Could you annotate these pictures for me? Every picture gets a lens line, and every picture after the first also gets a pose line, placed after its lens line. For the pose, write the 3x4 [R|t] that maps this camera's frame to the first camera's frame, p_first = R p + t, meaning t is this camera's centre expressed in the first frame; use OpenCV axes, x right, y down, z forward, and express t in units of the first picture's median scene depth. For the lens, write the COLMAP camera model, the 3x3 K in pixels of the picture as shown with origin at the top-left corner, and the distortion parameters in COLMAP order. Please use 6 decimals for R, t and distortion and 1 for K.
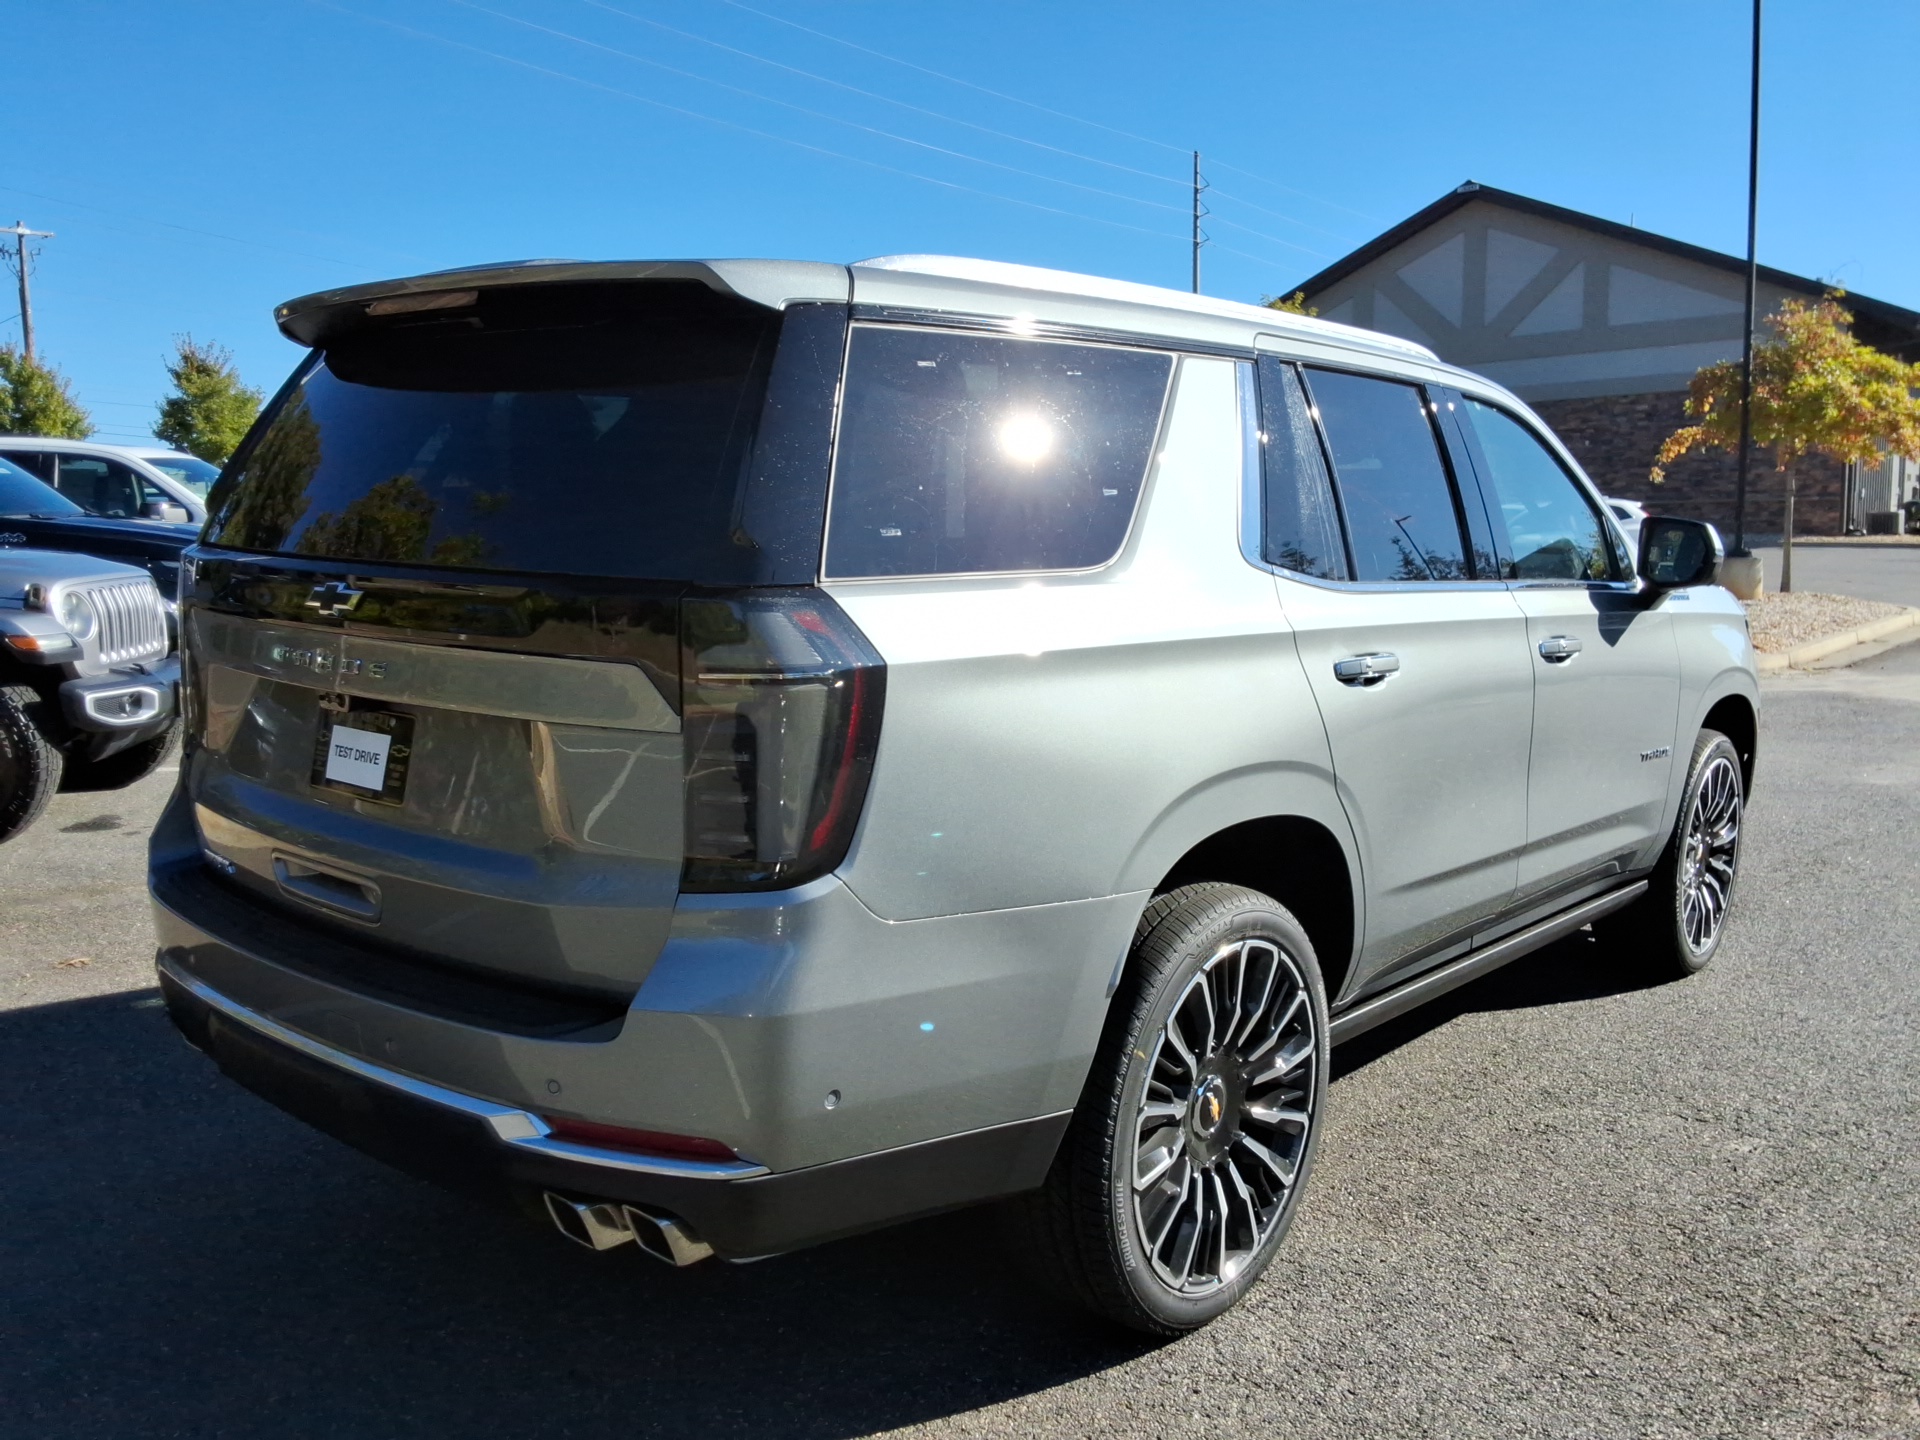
lens RADIAL K [[1506.2, 0, 960.0], [0, 1506.2, 720.0], [0, 0, 1]] dist [0.133111, -0.170050]
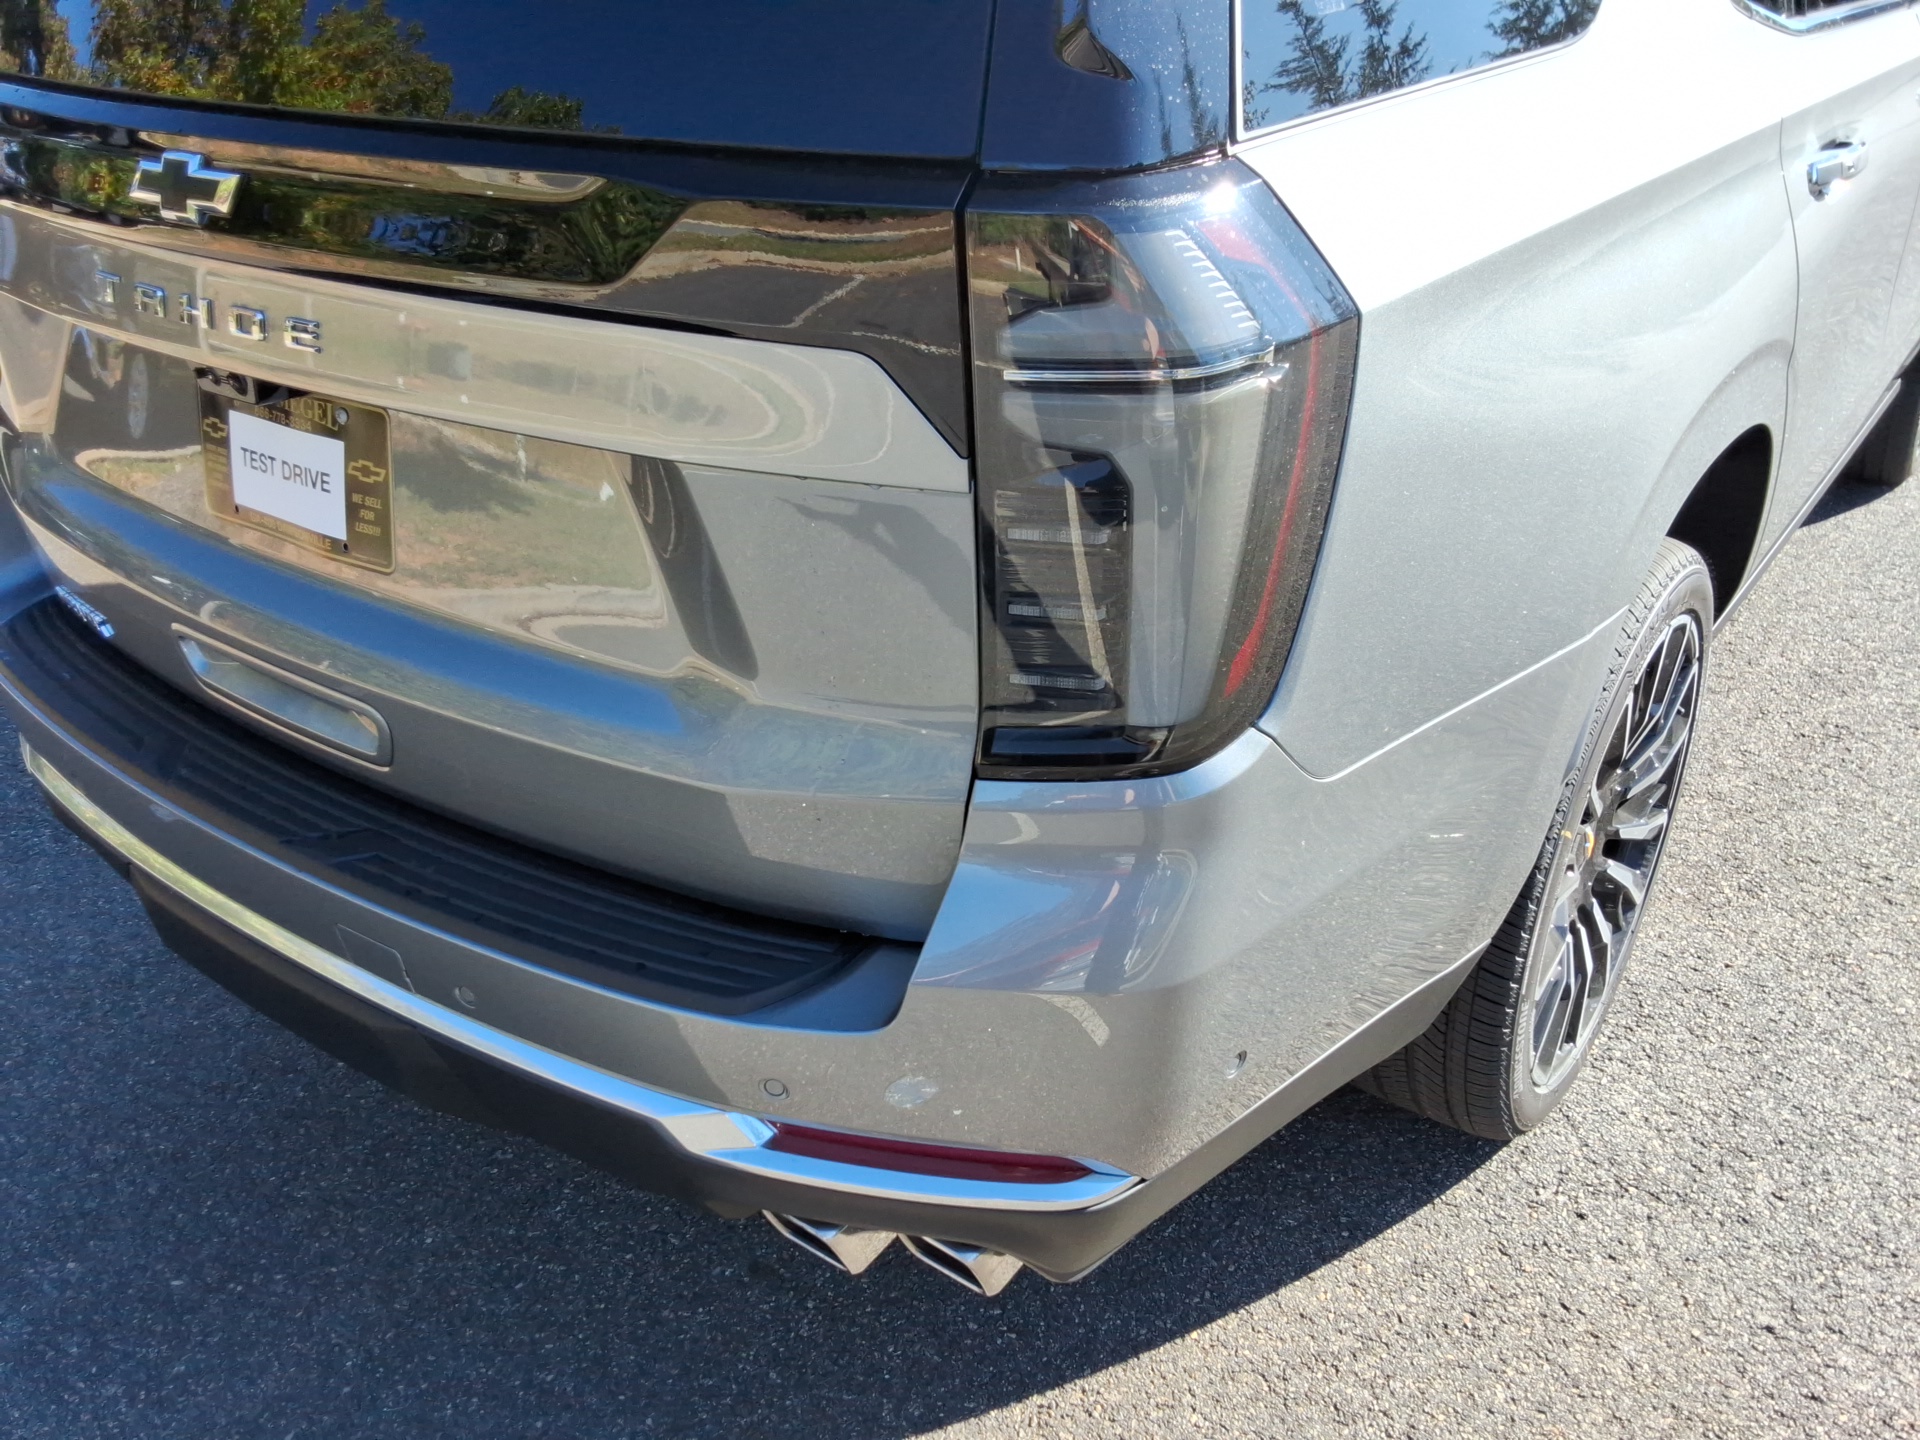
lens RADIAL K [[1549.4, 0, 960.0], [0, 1549.4, 720.0], [0, 0, 1]] dist [0.042982, -0.041317]
pose [[0.996135, -0.071018, 0.051679, -0.188316], [0.047773, 0.931841, 0.359709, -0.089450], [-0.073703, -0.355850, 0.931632, 0.426041]]
